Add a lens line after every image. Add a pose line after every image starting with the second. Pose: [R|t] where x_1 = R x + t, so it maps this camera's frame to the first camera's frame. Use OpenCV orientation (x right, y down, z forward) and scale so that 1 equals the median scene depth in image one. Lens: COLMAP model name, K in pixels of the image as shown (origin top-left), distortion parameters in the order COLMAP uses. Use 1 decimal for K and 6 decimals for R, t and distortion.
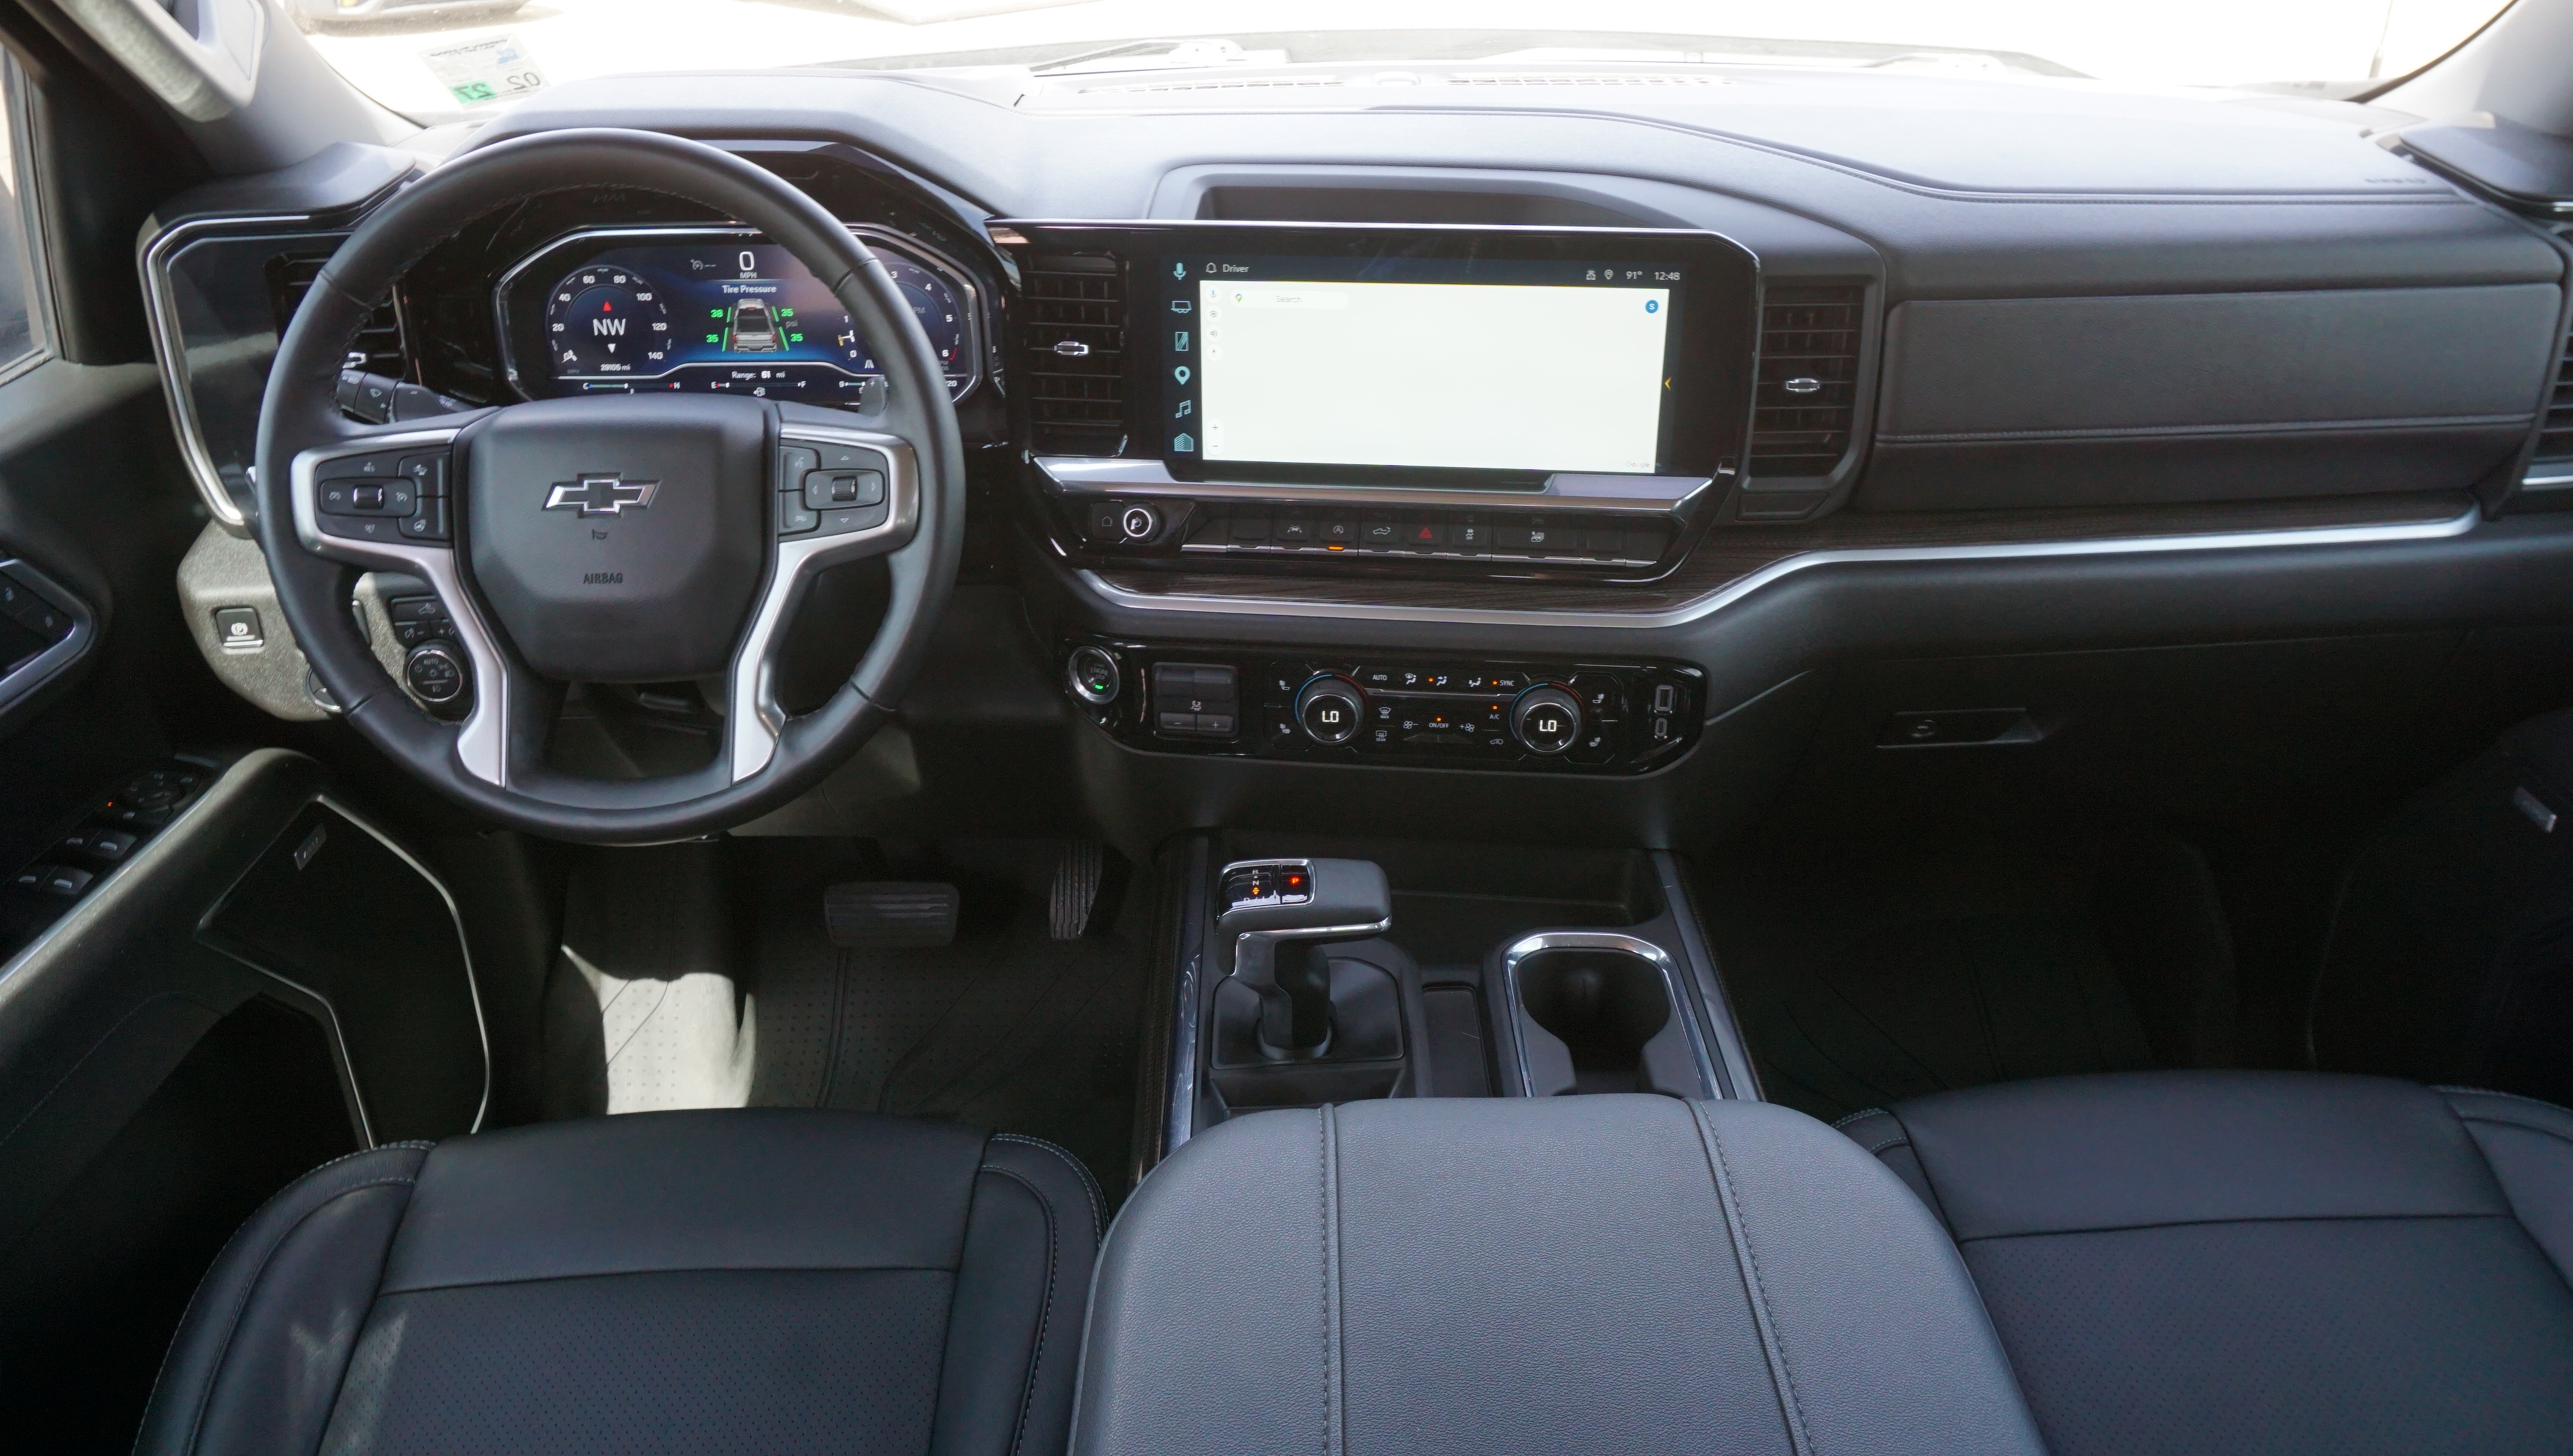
lens RADIAL K [[1716.9, 0, 1294.8], [0, 1716.9, 736.1], [0, 0, 1]] dist [-0.060957, 0.051610]
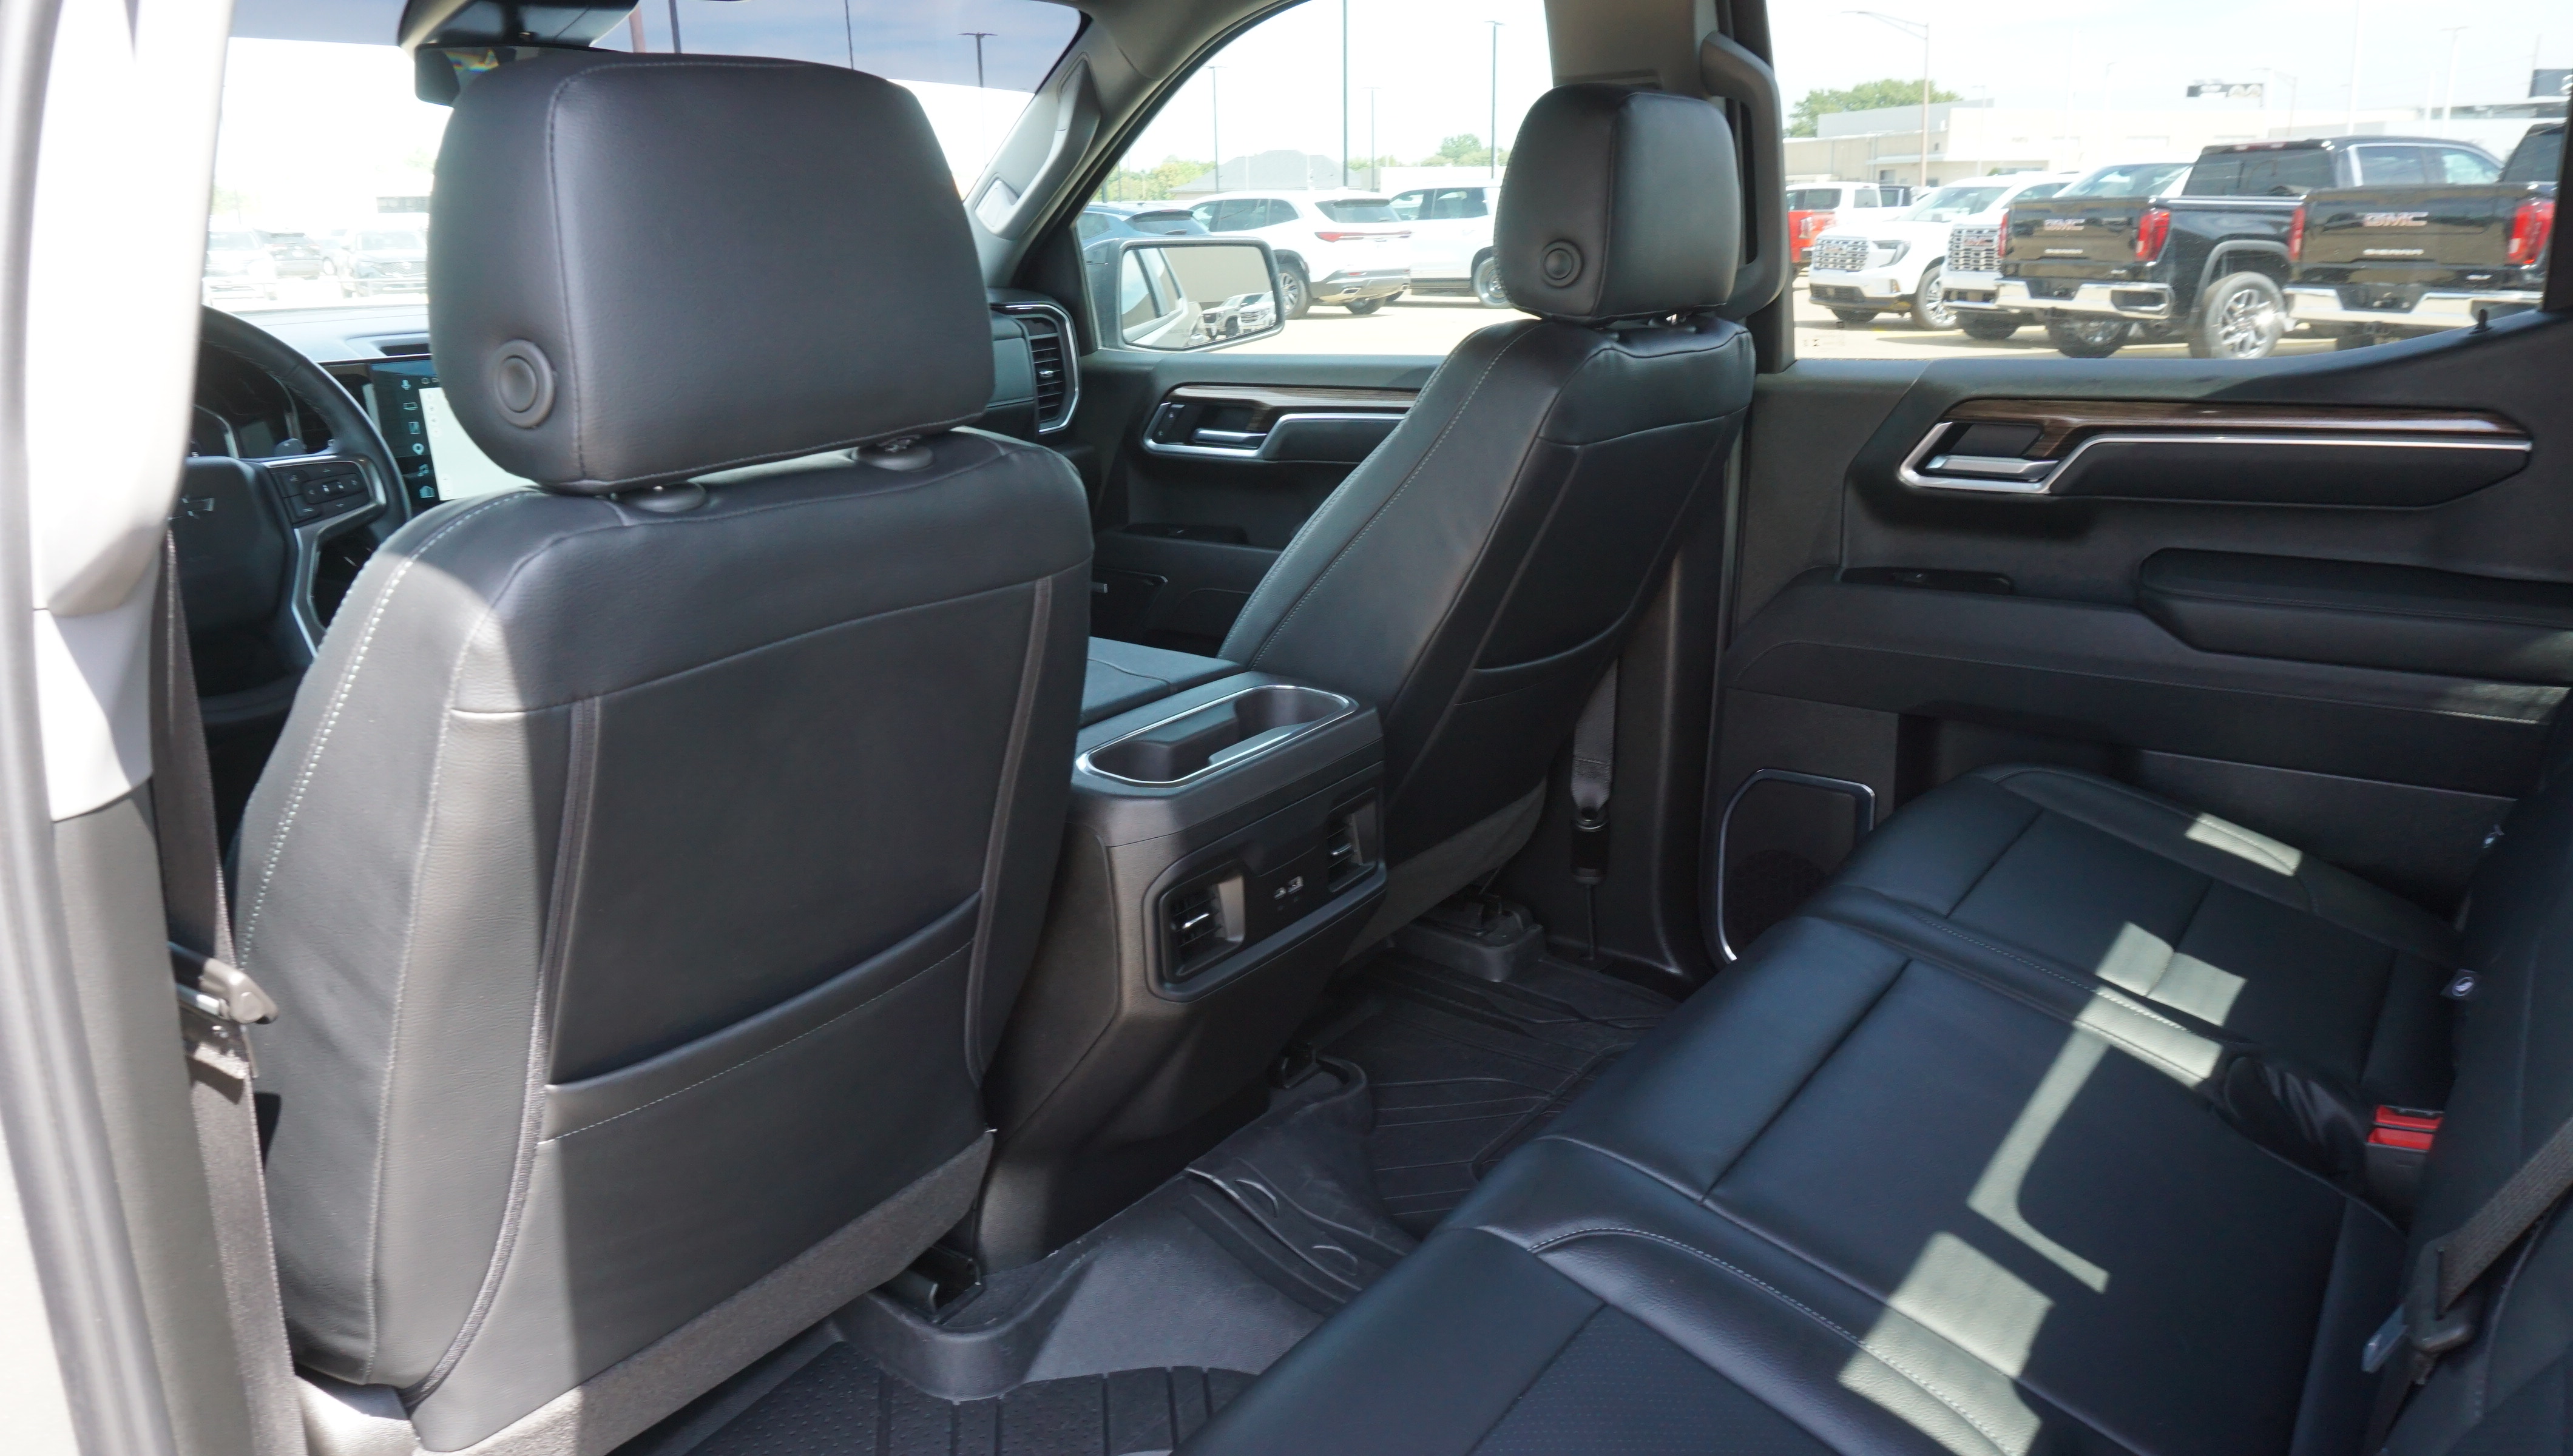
lens RADIAL K [[1735.6, 0, 1283.7], [0, 1735.6, 730.1], [0, 0, 1]] dist [-0.047574, 0.043710]
pose [[0.611555, -0.233103, 0.756084, -0.855802], [0.402115, 0.914565, -0.043286, 0.434030], [-0.681399, 0.330505, 0.653041, -0.538276]]
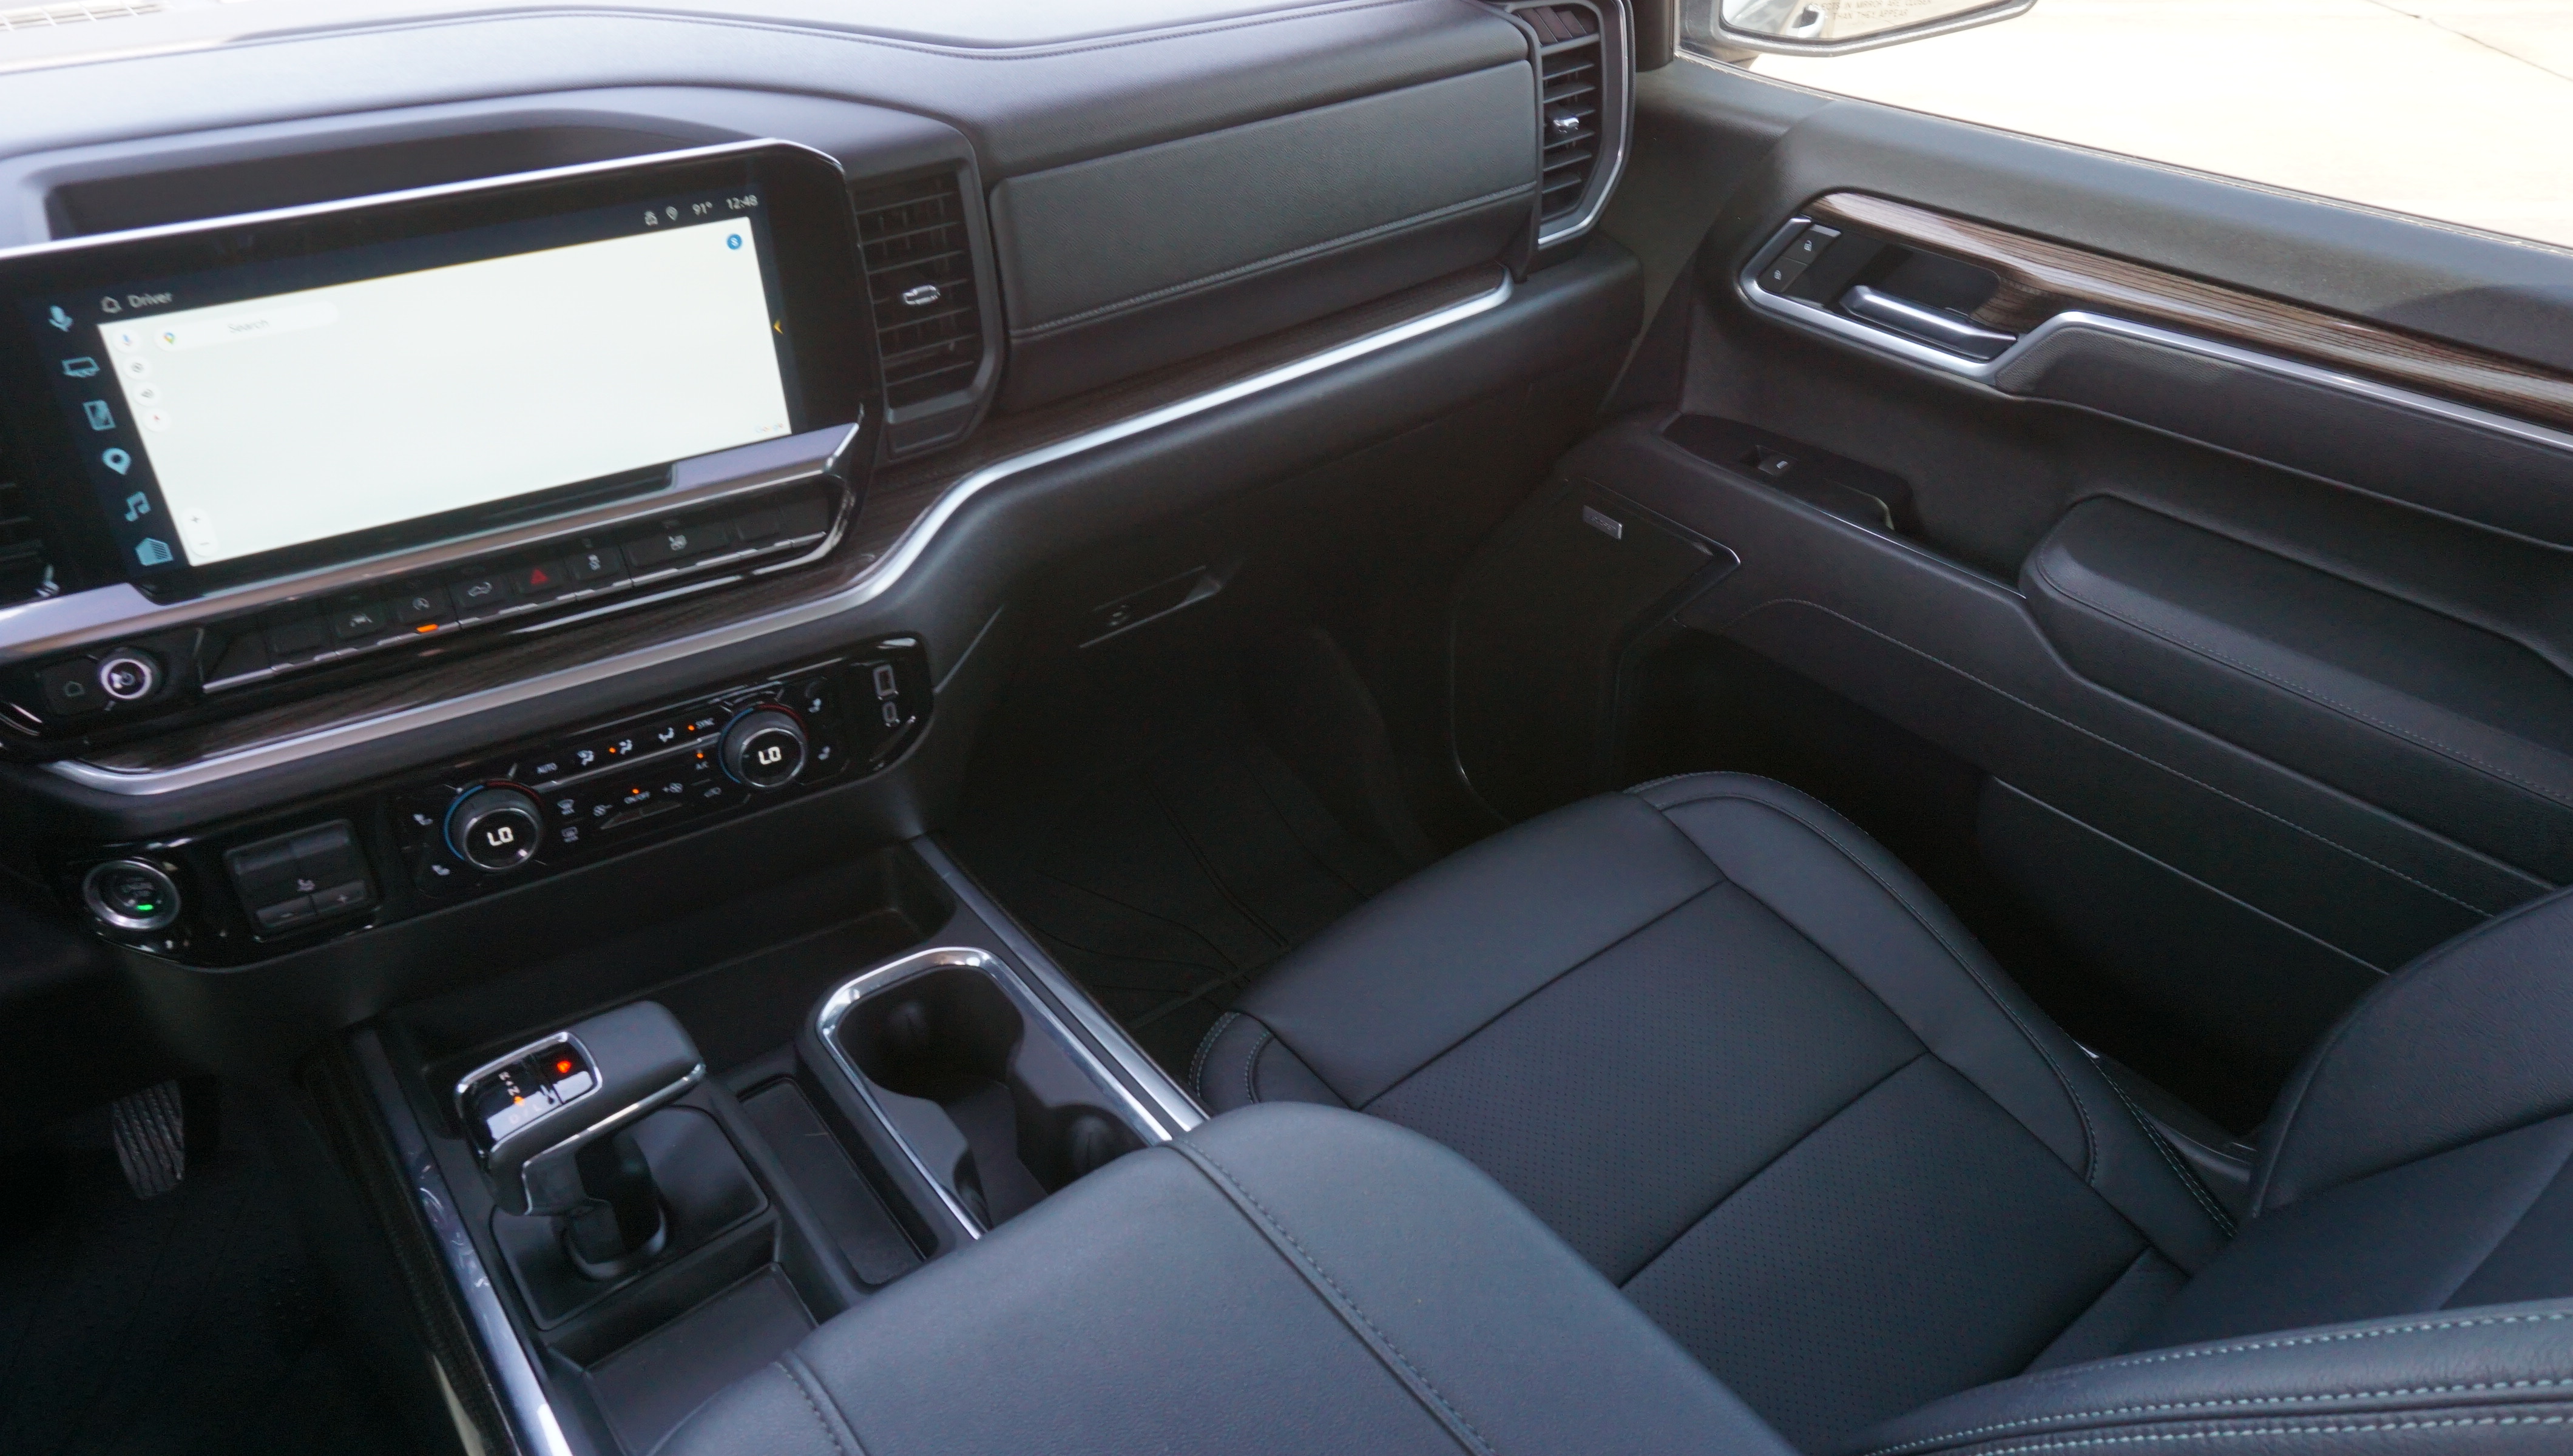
lens RADIAL K [[1735.1, 0, 1266.9], [0, 1735.1, 720.0], [0, 0, 1]] dist [-0.026528, 0.029671]
pose [[0.800877, -0.326196, 0.502188, -0.077510], [0.290535, 0.944961, 0.150460, -0.078391], [-0.523627, 0.025403, 0.851569, 0.145023]]
